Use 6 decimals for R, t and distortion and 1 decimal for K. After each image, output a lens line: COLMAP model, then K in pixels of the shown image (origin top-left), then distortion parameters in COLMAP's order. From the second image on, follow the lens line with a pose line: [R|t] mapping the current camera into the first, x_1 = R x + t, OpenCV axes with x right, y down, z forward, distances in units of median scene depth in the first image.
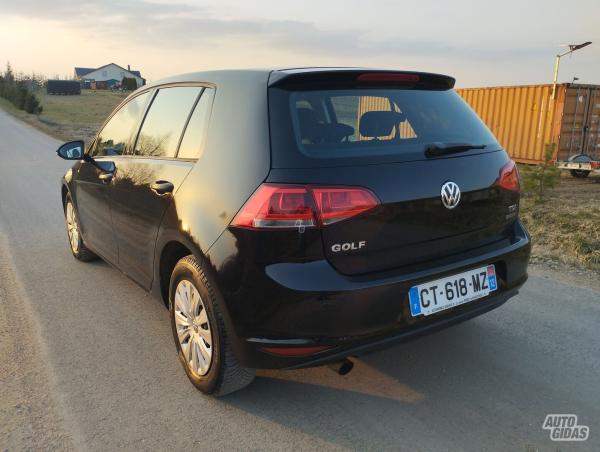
lens RADIAL K [[449.1, 0, 300.0], [0, 449.1, 226.0], [0, 0, 1]] dist [-0.005772, 0.000147]
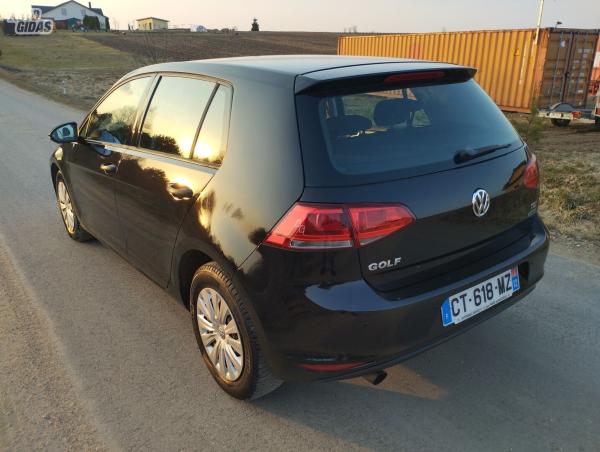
lens RADIAL K [[447.9, 0, 300.0], [0, 447.9, 226.0], [0, 0, 1]] dist [0.004207, -0.003538]
pose [[0.999073, -0.024798, 0.035191, -0.090398], [0.021088, 0.994548, 0.102122, -0.115624], [-0.037532, -0.101285, 0.994149, 0.022605]]
